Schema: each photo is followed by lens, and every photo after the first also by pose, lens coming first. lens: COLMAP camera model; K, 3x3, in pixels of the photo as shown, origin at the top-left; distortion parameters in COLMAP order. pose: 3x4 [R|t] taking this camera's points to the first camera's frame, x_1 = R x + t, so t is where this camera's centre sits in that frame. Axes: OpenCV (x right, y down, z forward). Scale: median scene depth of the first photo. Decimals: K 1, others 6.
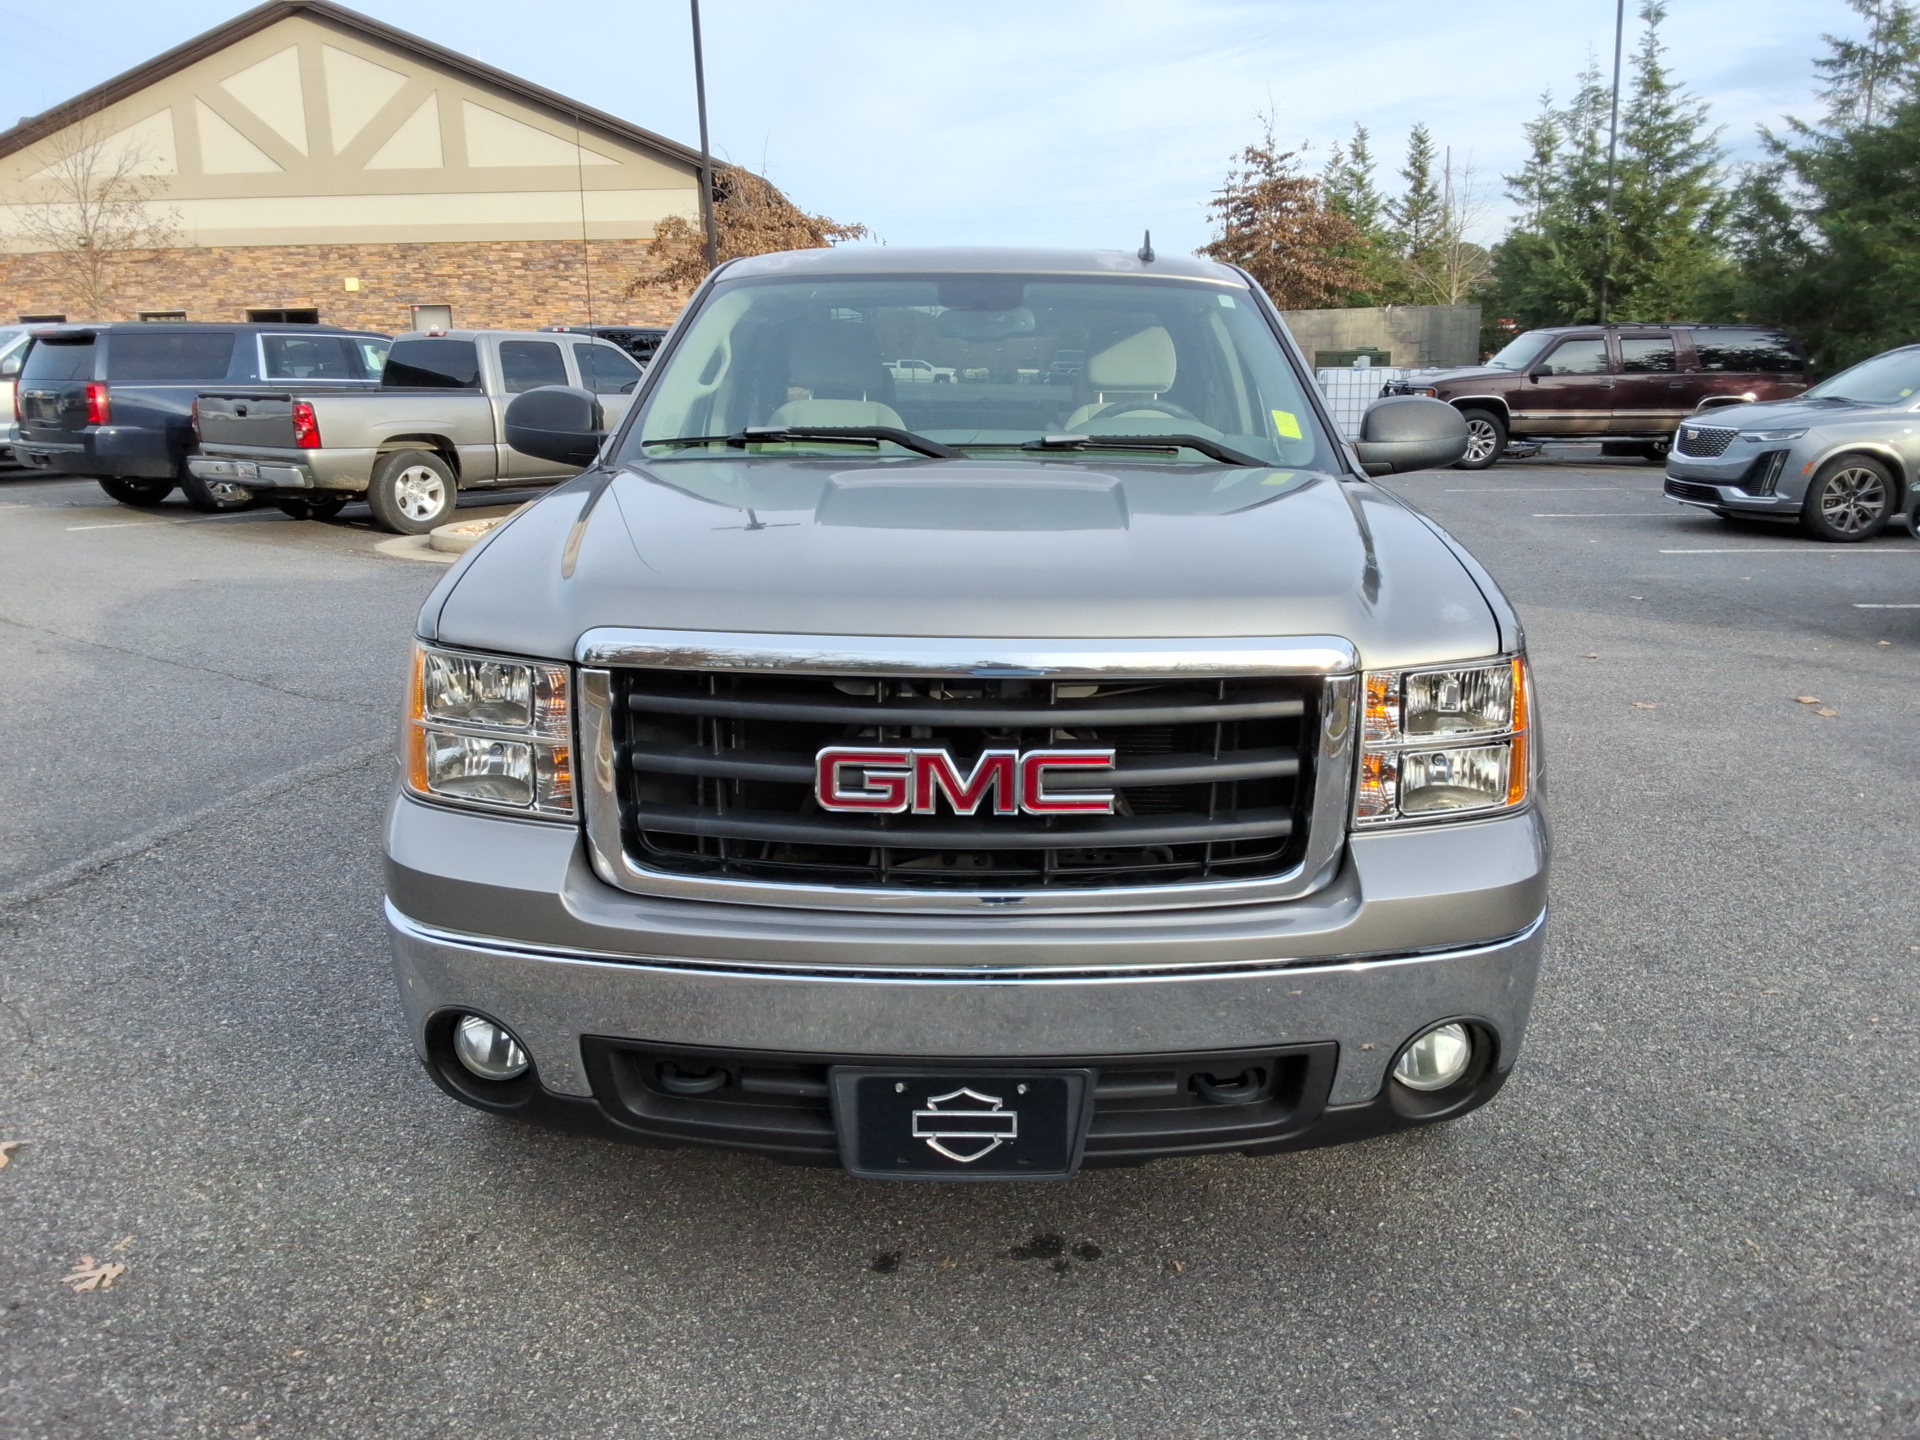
lens RADIAL K [[1526.4, 0, 972.6], [0, 1526.4, 718.0], [0, 0, 1]] dist [0.079785, -0.118641]
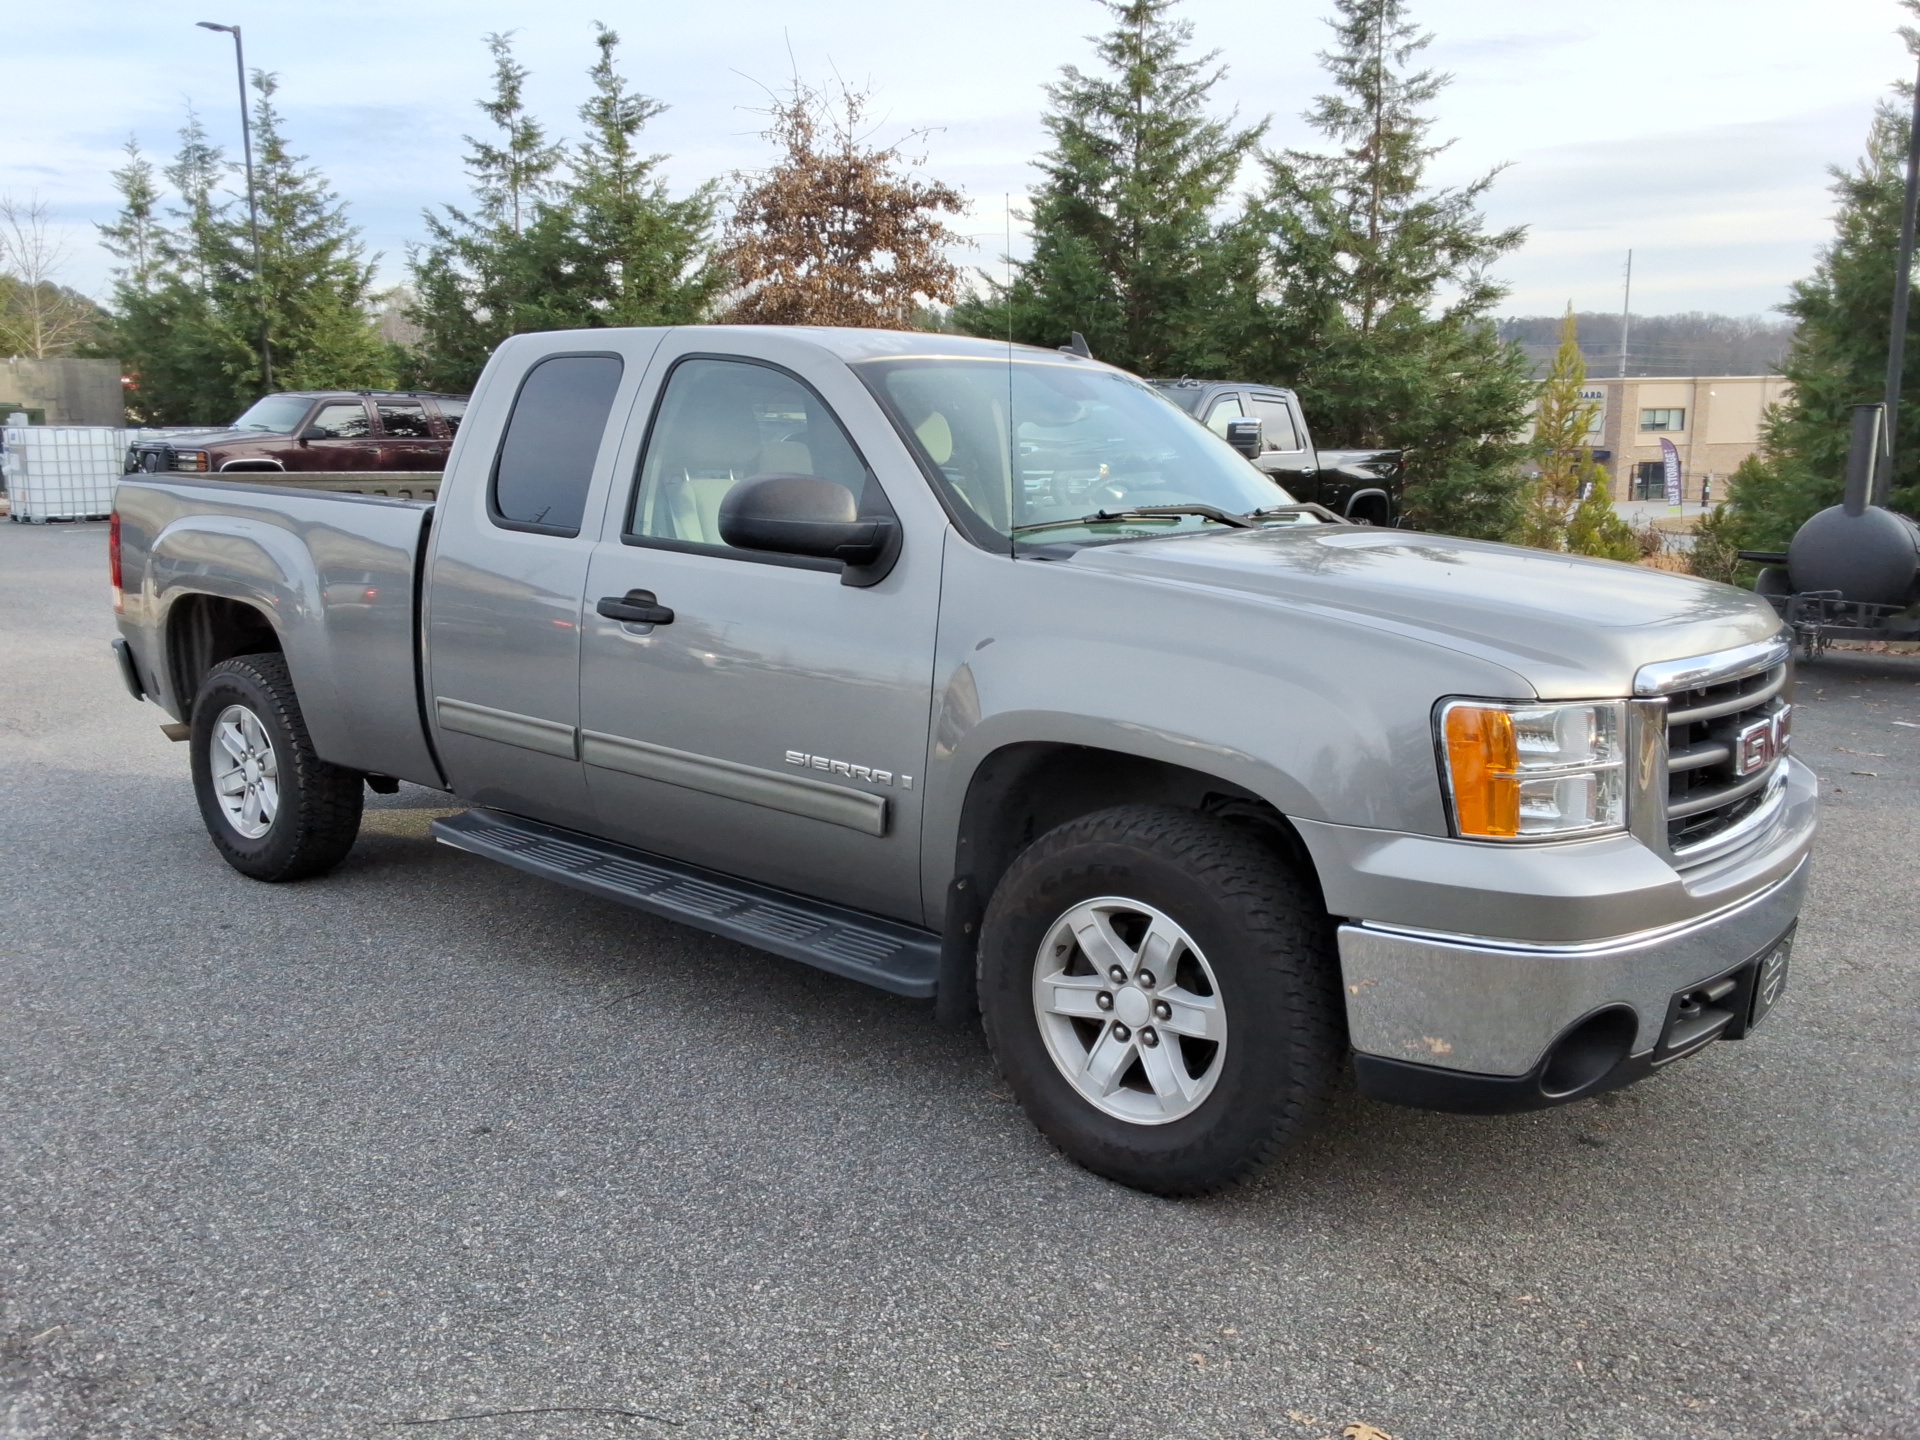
lens RADIAL K [[1526.4, 0, 972.6], [0, 1526.4, 723.5], [0, 0, 1]] dist [0.079785, -0.118641]
pose [[0.614693, -0.138113, 0.776581, -0.118880], [0.164481, 0.985351, 0.045050, -0.012165], [-0.771426, 0.100040, 0.628405, 0.048498]]
